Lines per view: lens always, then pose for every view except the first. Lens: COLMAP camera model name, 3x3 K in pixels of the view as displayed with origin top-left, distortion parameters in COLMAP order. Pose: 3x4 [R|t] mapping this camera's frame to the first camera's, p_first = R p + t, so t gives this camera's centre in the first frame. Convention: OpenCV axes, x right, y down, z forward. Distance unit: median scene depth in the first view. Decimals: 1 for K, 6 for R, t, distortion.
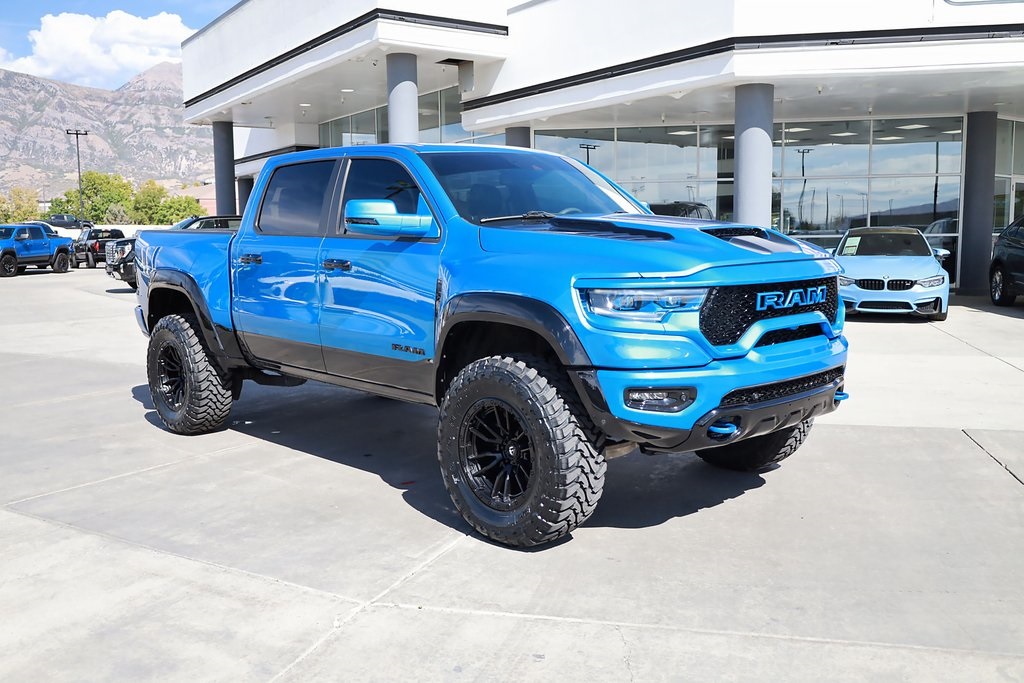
lens RADIAL K [[987.7, 0, 515.6], [0, 987.7, 346.9], [0, 0, 1]] dist [-0.016018, 0.000000]
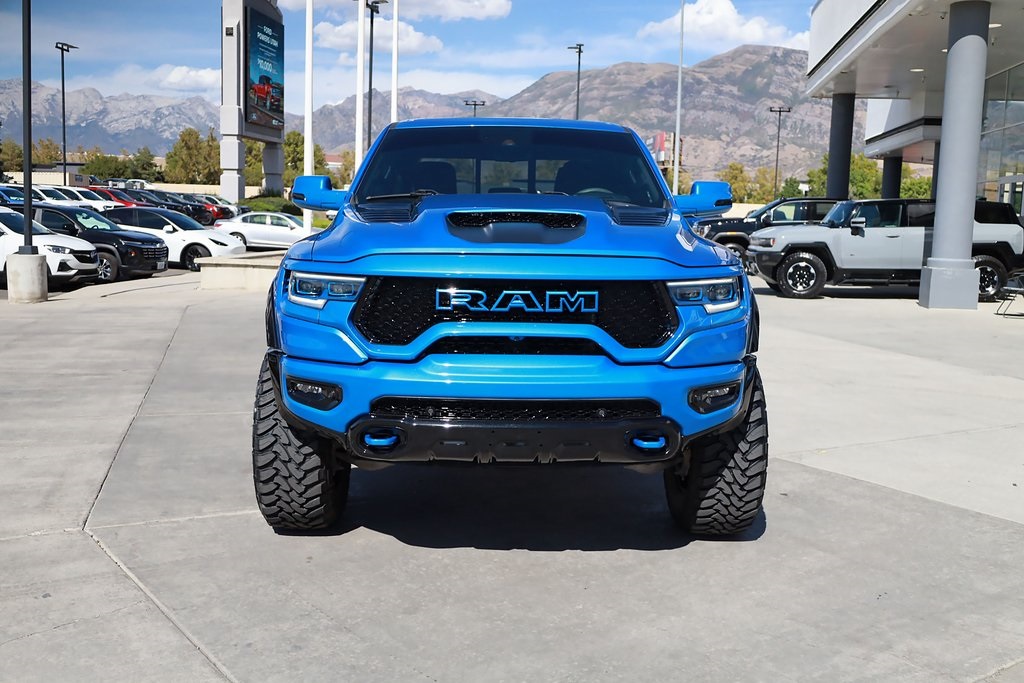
lens RADIAL K [[1095.6, 0, 511.3], [0, 1095.6, 335.2], [0, 0, 1]] dist [0.016202, 0.000000]
pose [[0.713151, 0.107287, -0.692752, 0.268107], [-0.113548, 0.992848, 0.036872, -0.016252], [0.691753, 0.052366, 0.720233, 0.105604]]
